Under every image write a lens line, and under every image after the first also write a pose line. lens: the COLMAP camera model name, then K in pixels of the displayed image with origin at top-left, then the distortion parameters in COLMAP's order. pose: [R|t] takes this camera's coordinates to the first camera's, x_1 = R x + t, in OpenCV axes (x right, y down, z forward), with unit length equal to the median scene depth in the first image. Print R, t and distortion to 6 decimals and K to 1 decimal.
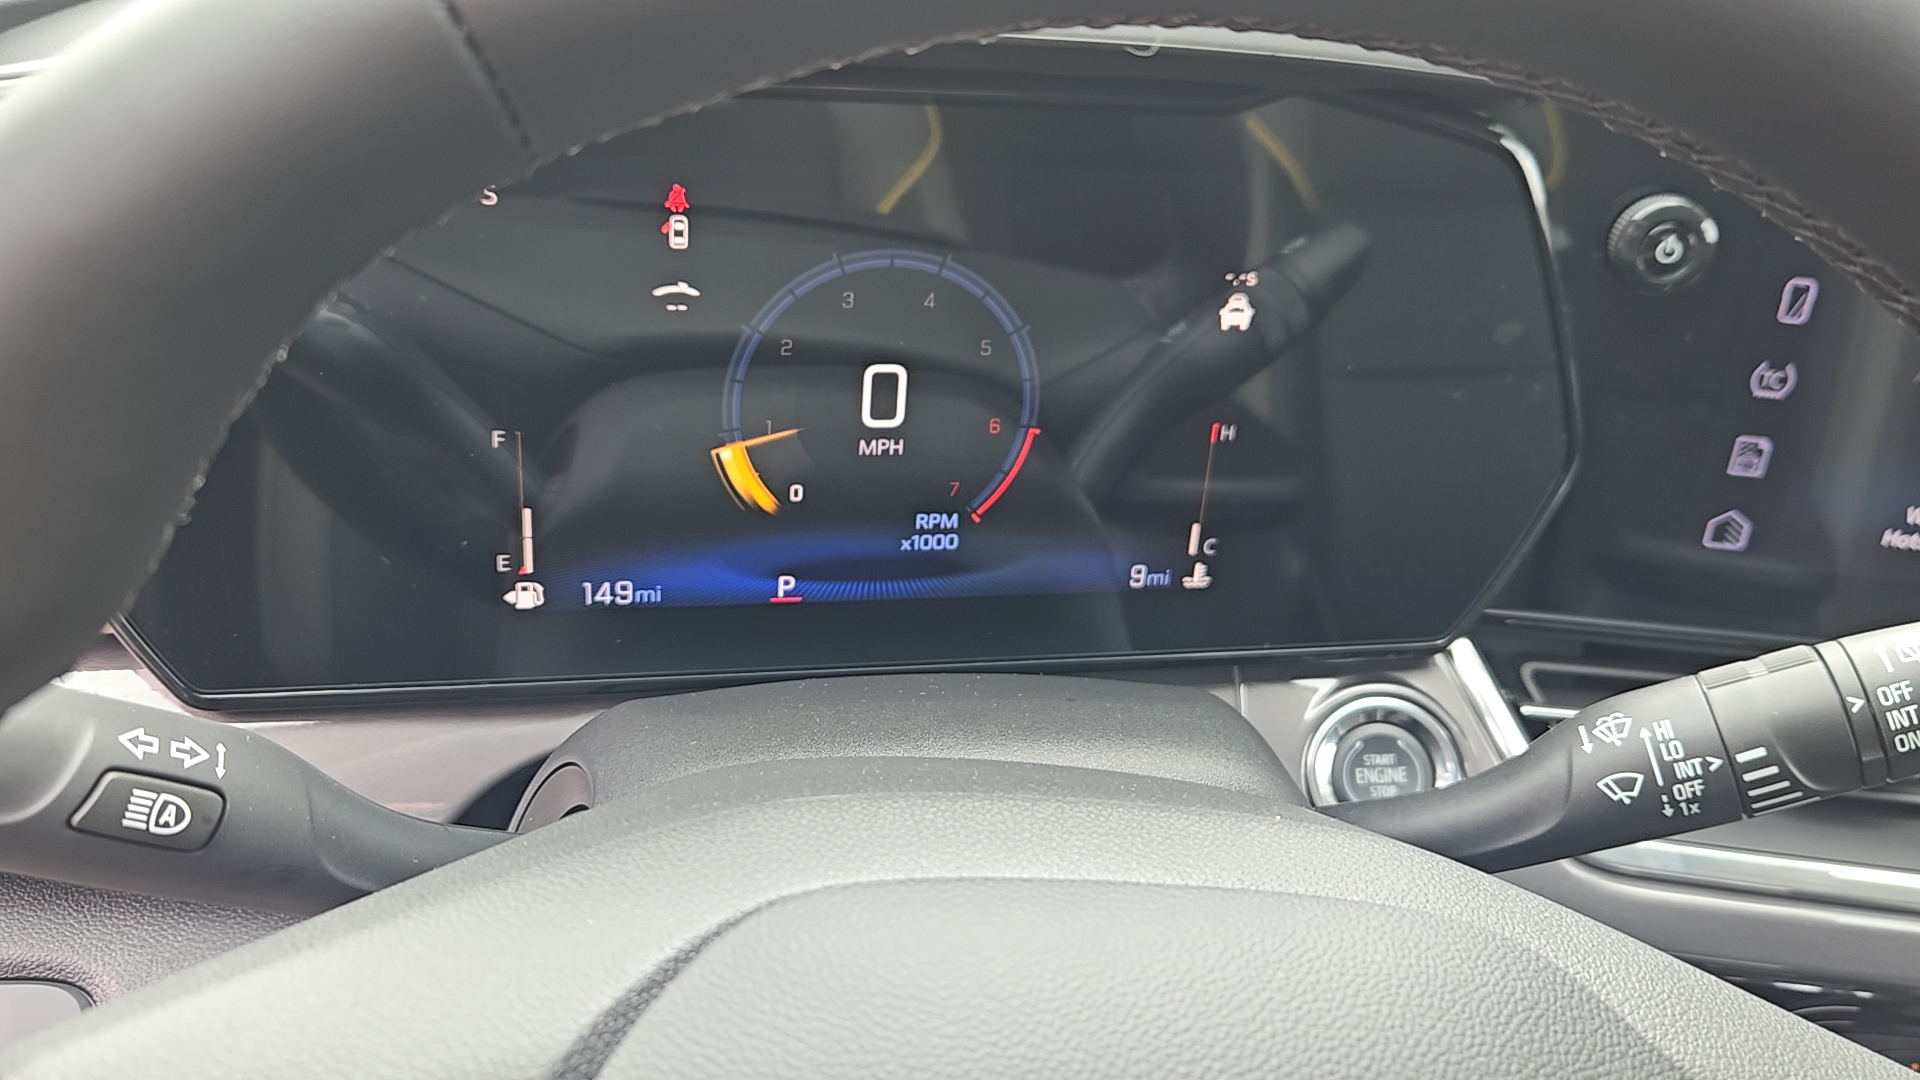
lens RADIAL K [[1621.6, 0, 960.0], [0, 1621.6, 540.0], [0, 0, 1]] dist [-0.000936, 0.011323]
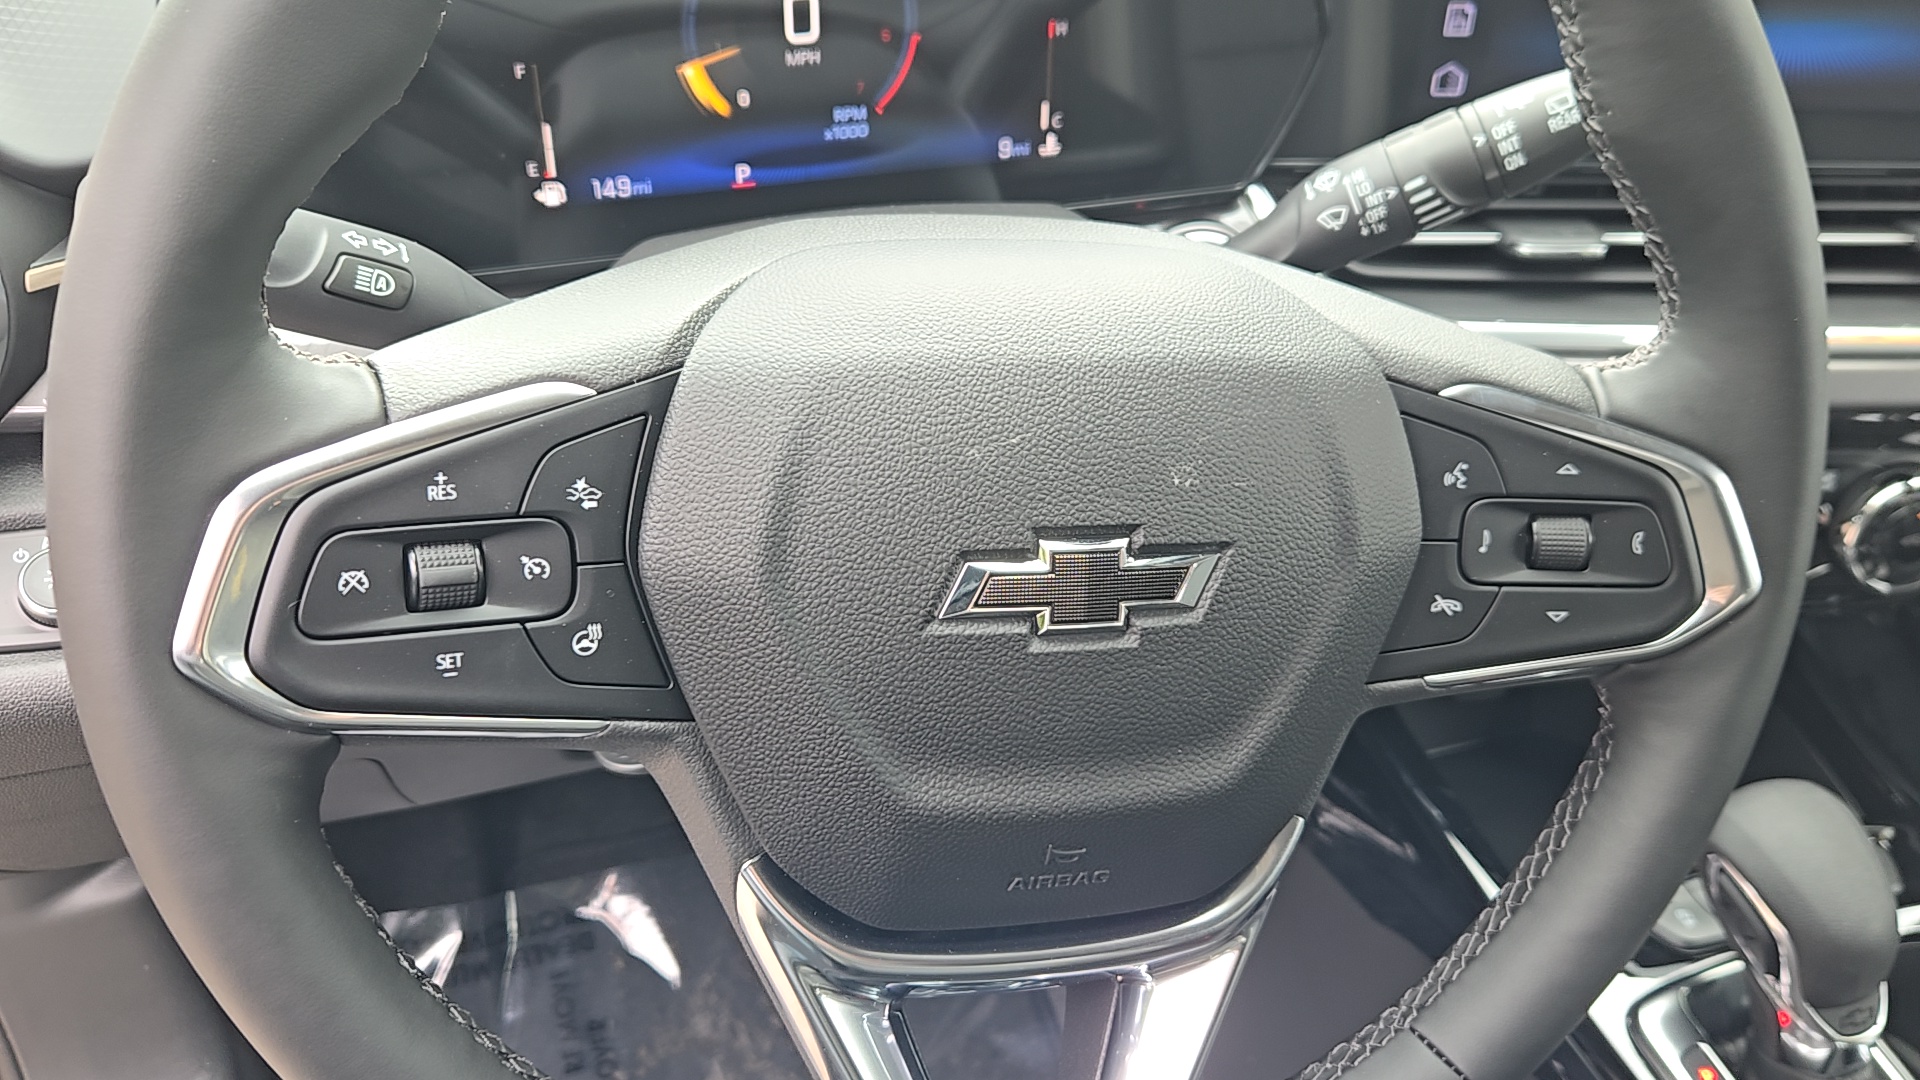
lens RADIAL K [[1592.2, 0, 952.0], [0, 1592.2, 535.7], [0, 0, 1]] dist [0.001631, 0.002408]
pose [[0.993800, -0.103913, 0.039553, -0.019729], [0.097073, 0.984355, 0.147041, 0.150858], [-0.054213, -0.142290, 0.988339, -0.363628]]
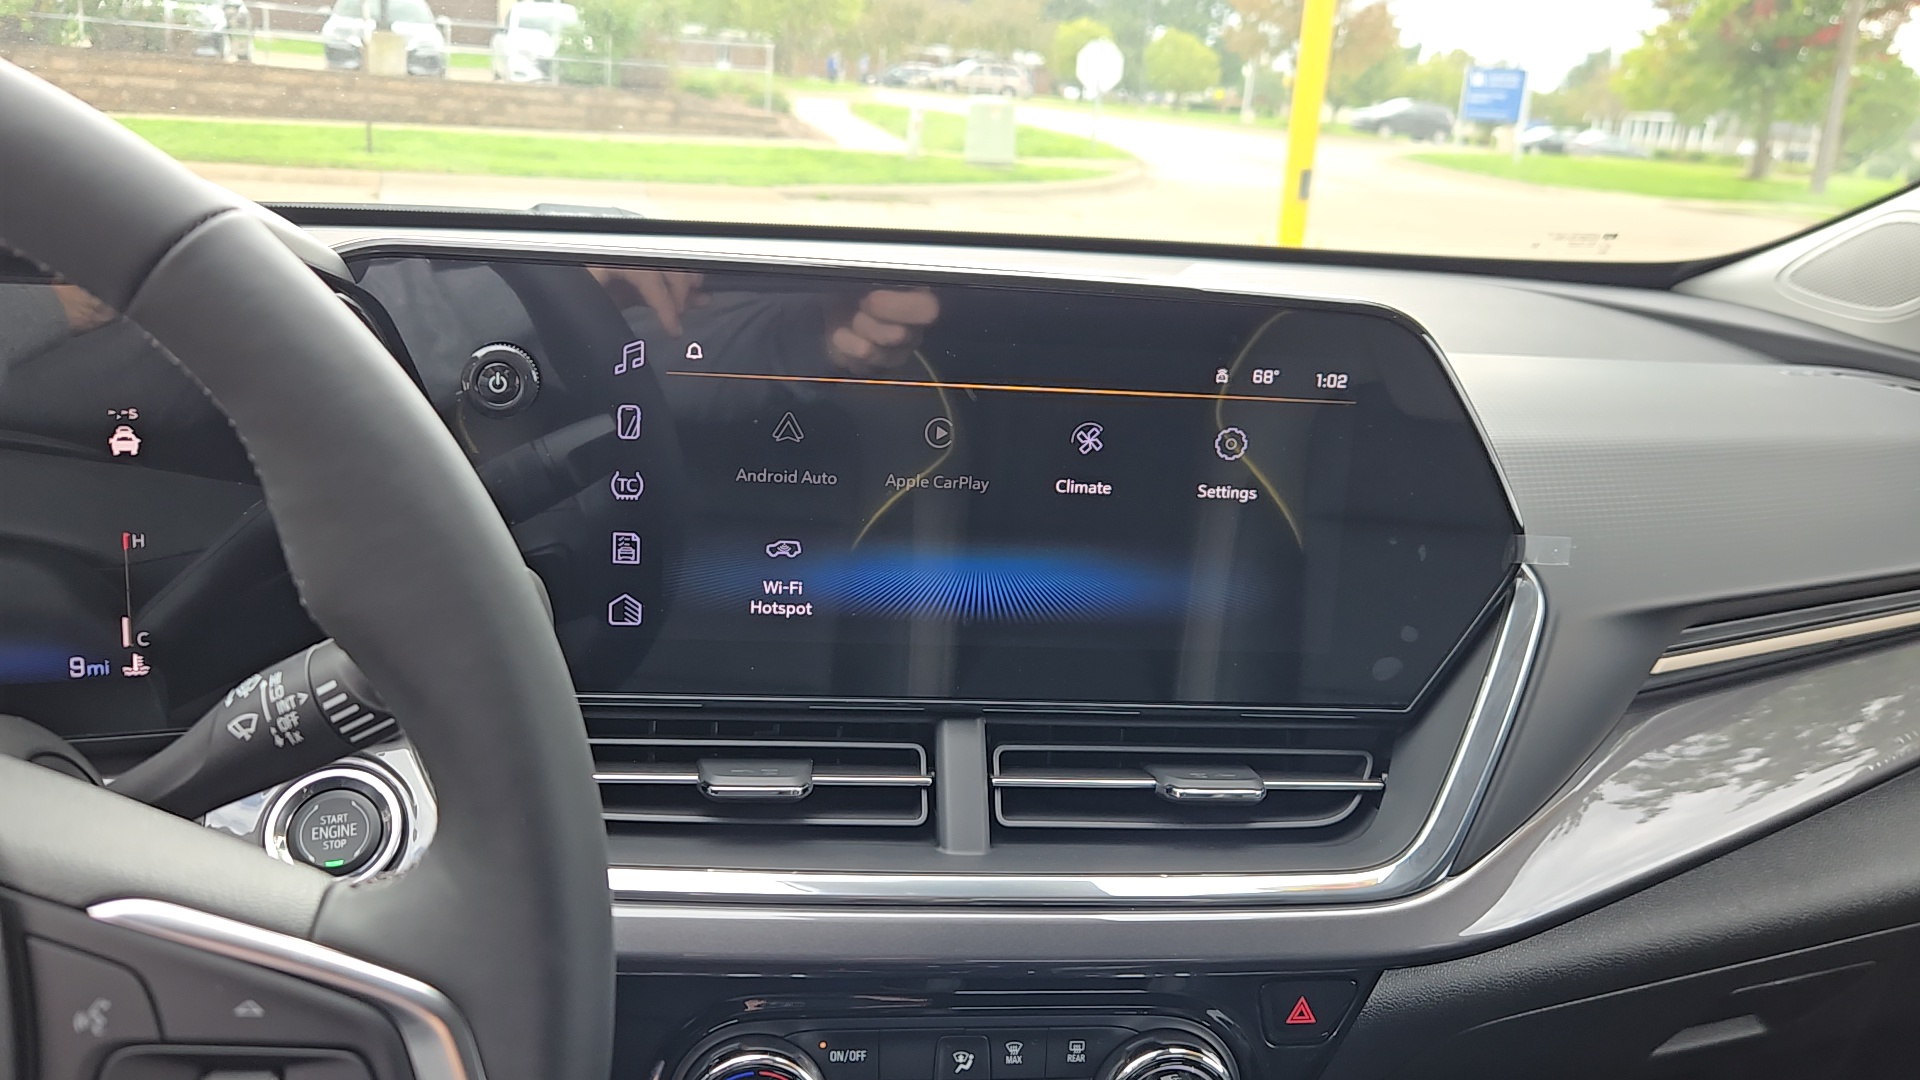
lens RADIAL K [[1592.2, 0, 952.0], [0, 1592.2, 535.7], [0, 0, 1]] dist [0.001631, 0.002408]
pose [[0.984360, -0.059878, 0.165680, 0.607722], [0.095040, 0.972365, -0.213245, 0.262237], [-0.148333, 0.225656, 0.962848, -0.276046]]
